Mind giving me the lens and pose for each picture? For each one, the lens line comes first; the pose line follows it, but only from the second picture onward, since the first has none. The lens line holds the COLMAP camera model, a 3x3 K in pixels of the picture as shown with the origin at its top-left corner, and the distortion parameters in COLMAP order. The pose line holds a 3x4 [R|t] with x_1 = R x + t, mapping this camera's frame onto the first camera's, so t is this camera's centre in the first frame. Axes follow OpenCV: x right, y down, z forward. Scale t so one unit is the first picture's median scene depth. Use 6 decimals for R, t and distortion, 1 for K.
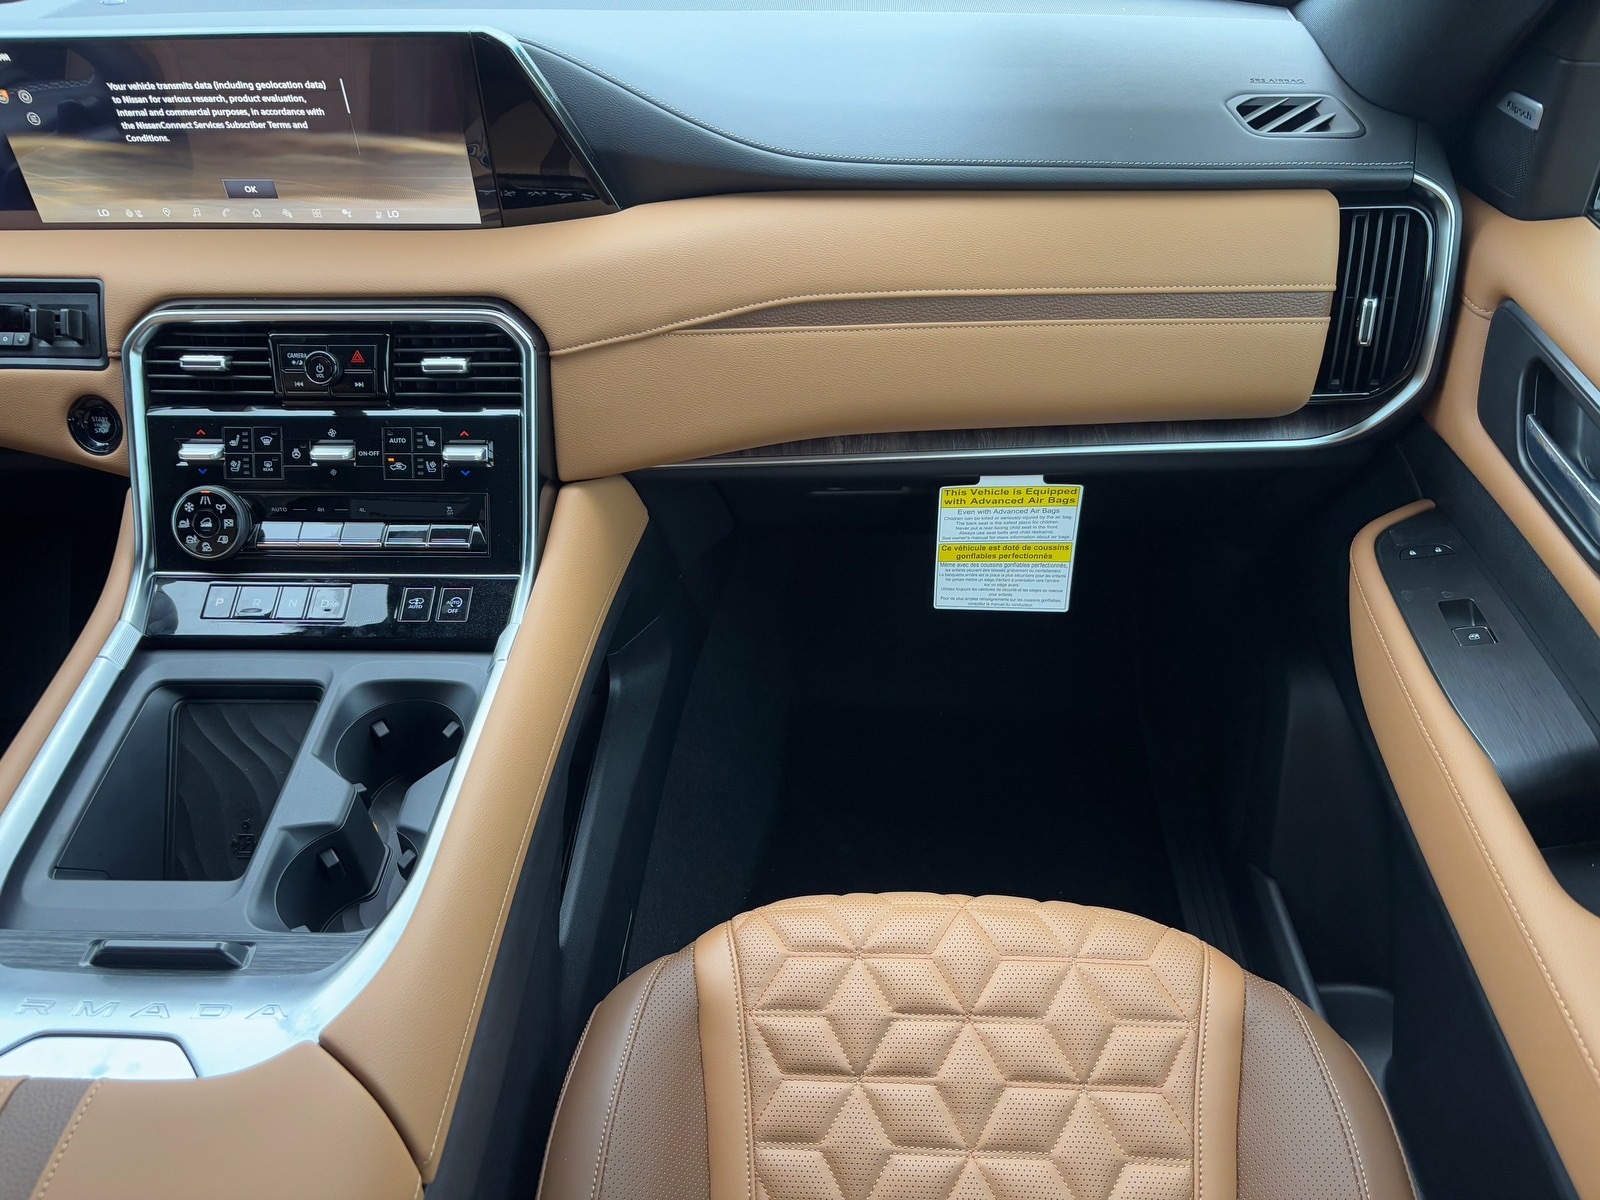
lens RADIAL K [[1246.3, 0, 796.7], [0, 1246.3, 621.9], [0, 0, 1]] dist [0.033011, -0.043771]
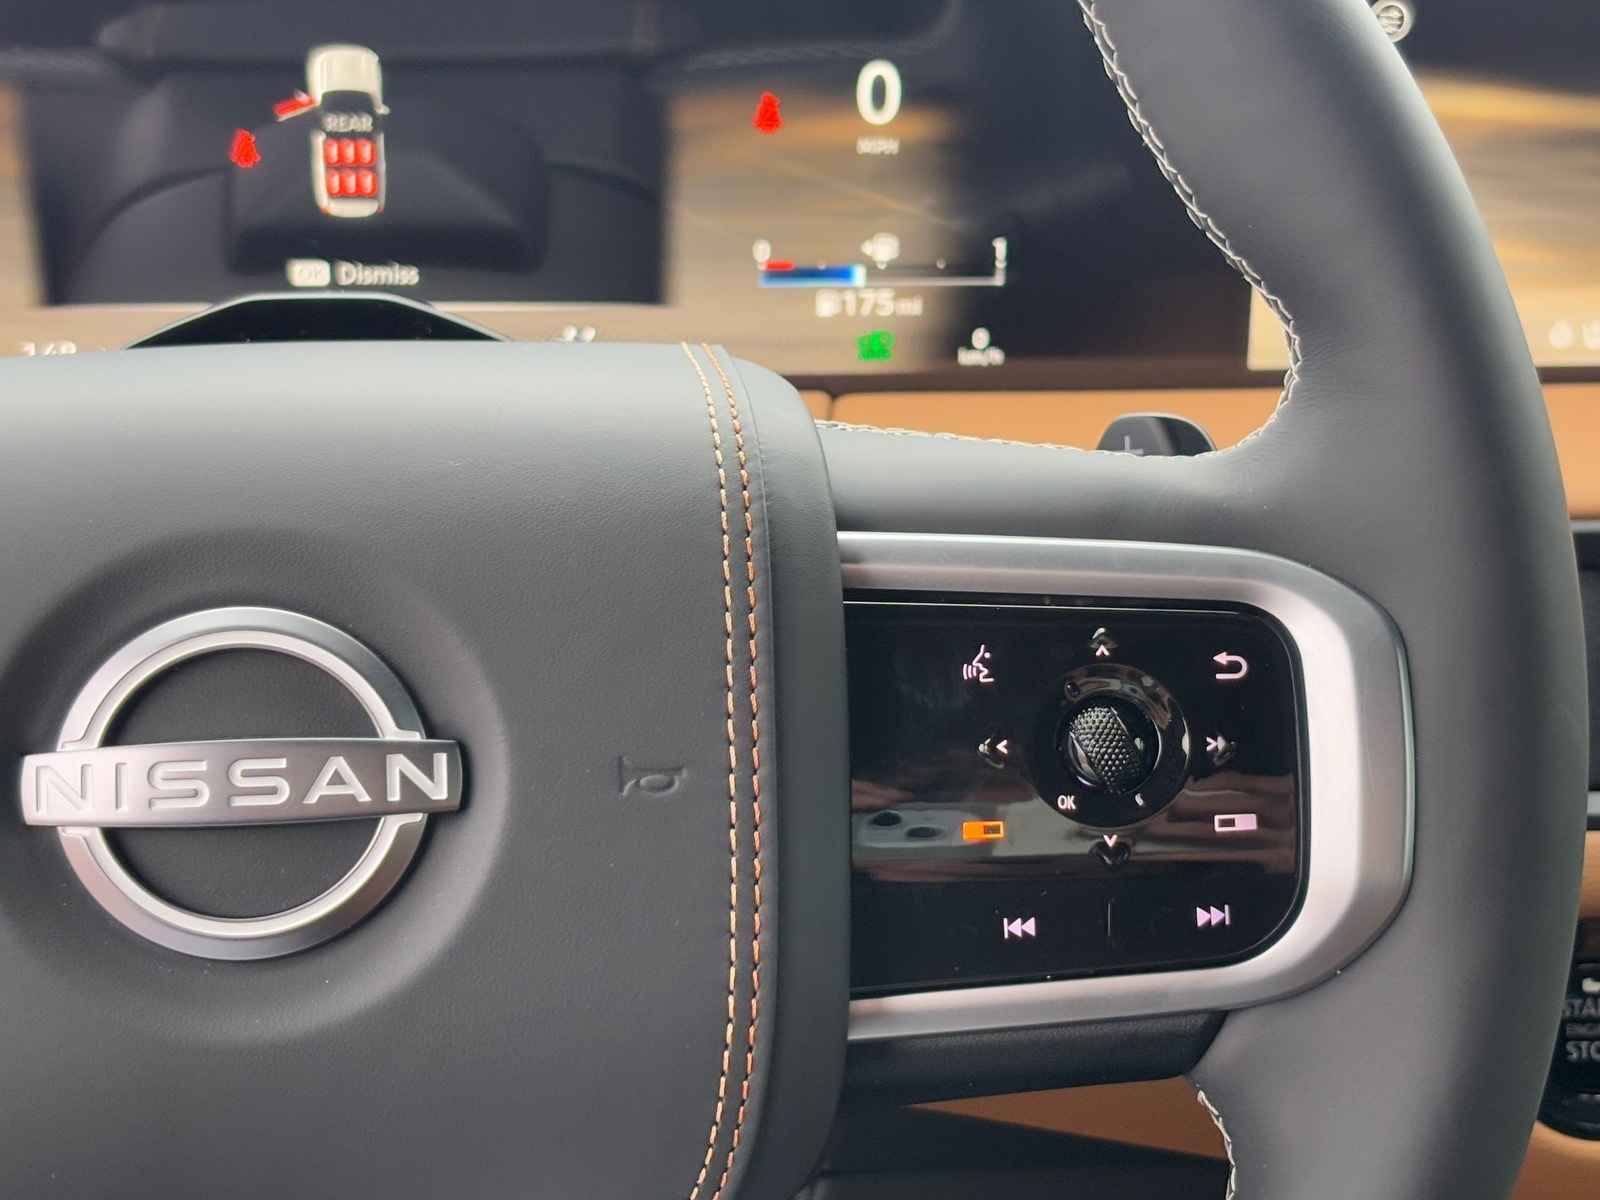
lens RADIAL K [[2915.6, 0, 834.0], [0, 2915.6, 617.1], [0, 0, 1]] dist [0.132367, 0.000000]
pose [[0.987776, -0.013869, 0.155262, -0.857427], [0.067755, 0.935221, -0.347520, -0.029509], [-0.140385, 0.353792, 0.924729, 0.413012]]
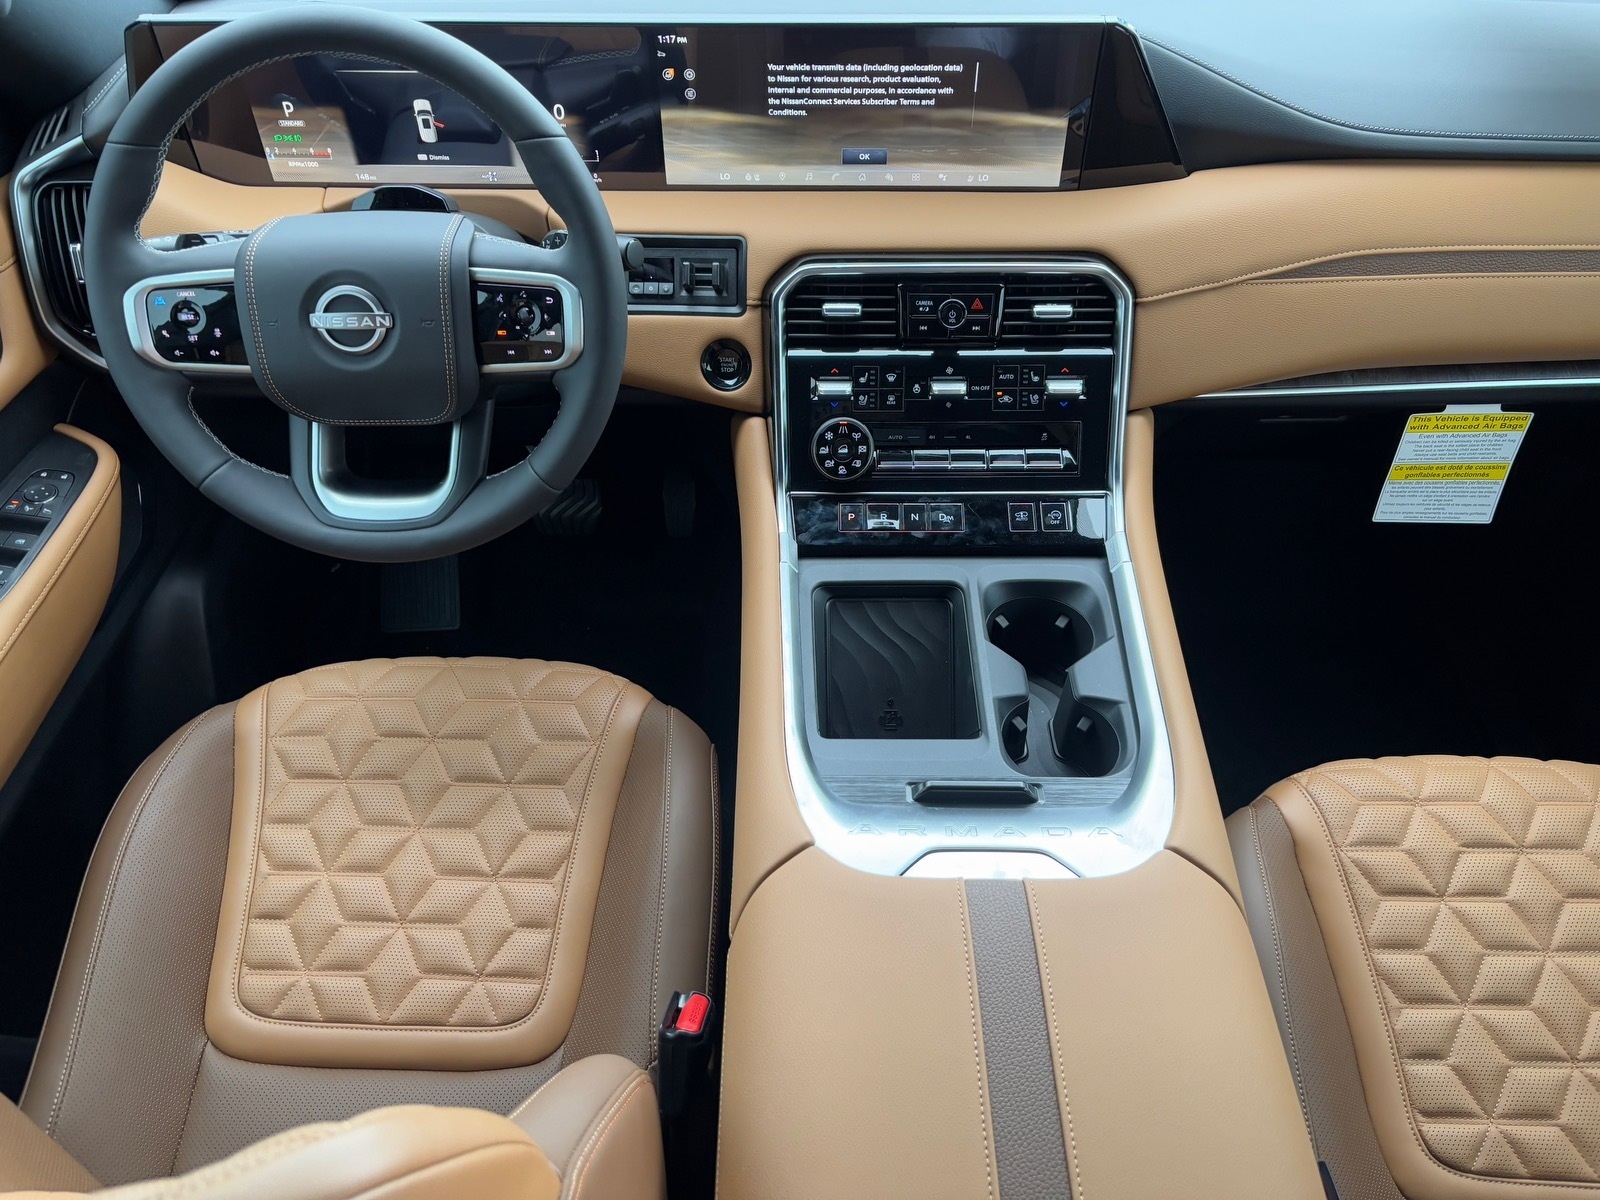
lens RADIAL K [[1246.3, 0, 797.7], [0, 1246.3, 621.4], [0, 0, 1]] dist [0.033011, -0.043771]
pose [[0.999391, -0.008958, 0.033713, -0.556161], [0.007317, 0.998798, 0.048471, 0.025689], [-0.034106, -0.048195, 0.998255, -0.171895]]
